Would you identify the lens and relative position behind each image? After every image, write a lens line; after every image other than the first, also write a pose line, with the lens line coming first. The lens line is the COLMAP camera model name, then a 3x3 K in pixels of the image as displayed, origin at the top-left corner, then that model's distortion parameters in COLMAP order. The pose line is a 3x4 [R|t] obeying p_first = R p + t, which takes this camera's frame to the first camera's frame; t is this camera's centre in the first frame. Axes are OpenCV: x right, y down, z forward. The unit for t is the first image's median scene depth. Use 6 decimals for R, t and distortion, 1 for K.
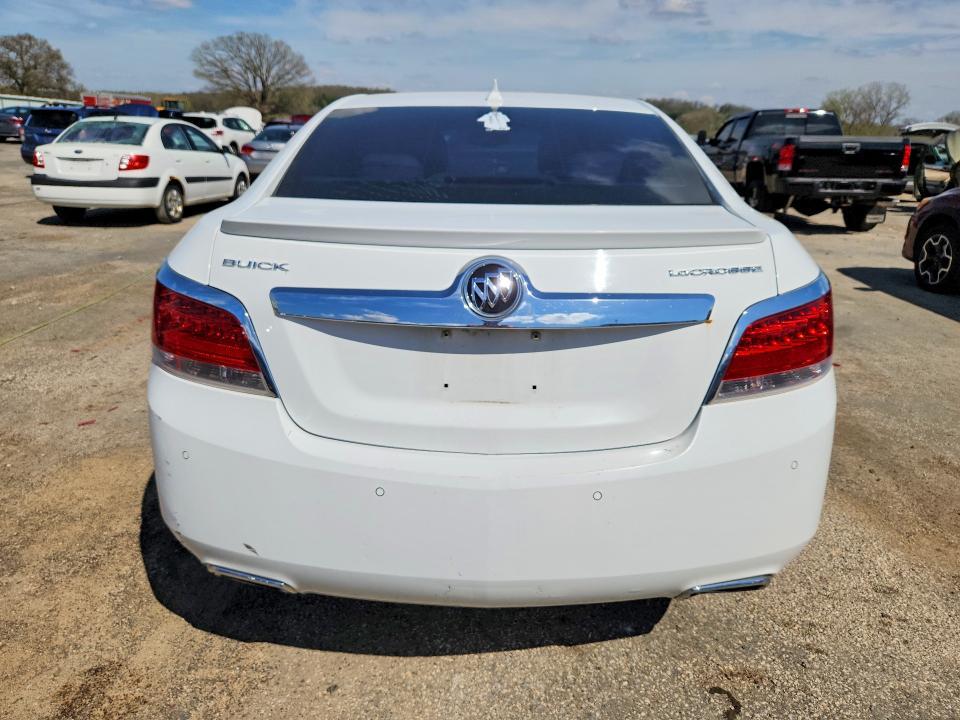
lens RADIAL K [[756.4, 0, 478.2], [0, 756.4, 360.5], [0, 0, 1]] dist [0.023670, -0.019719]
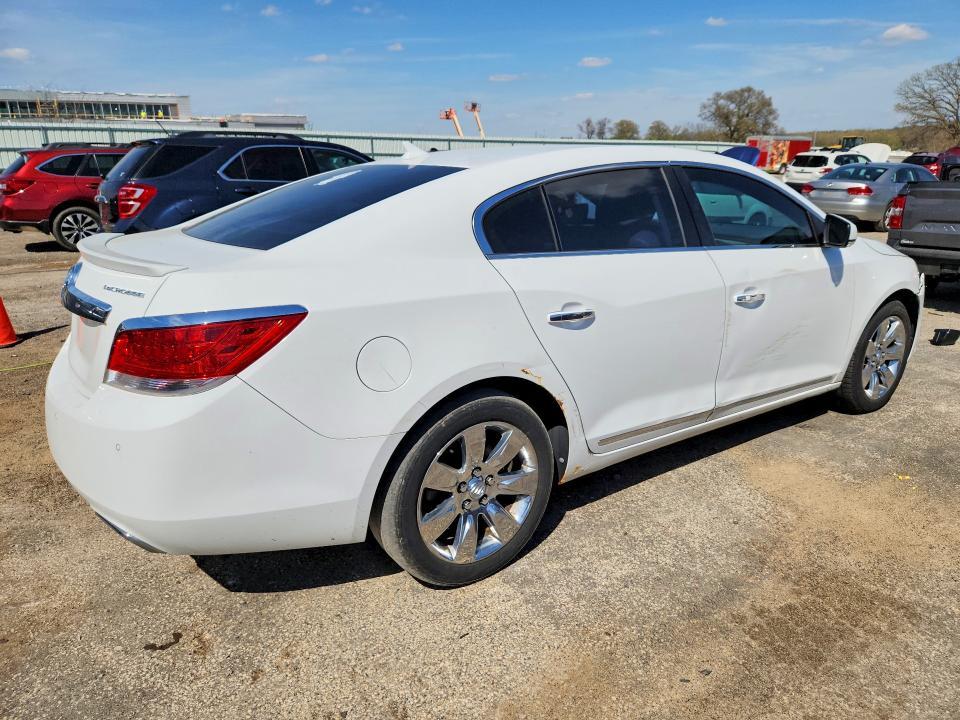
lens RADIAL K [[756.4, 0, 479.6], [0, 756.4, 358.9], [0, 0, 1]] dist [0.023670, -0.019719]
pose [[0.495969, 0.199391, -0.845138, 1.134606], [-0.235192, 0.967746, 0.090295, -0.170819], [0.835883, 0.153987, 0.526867, 0.519408]]
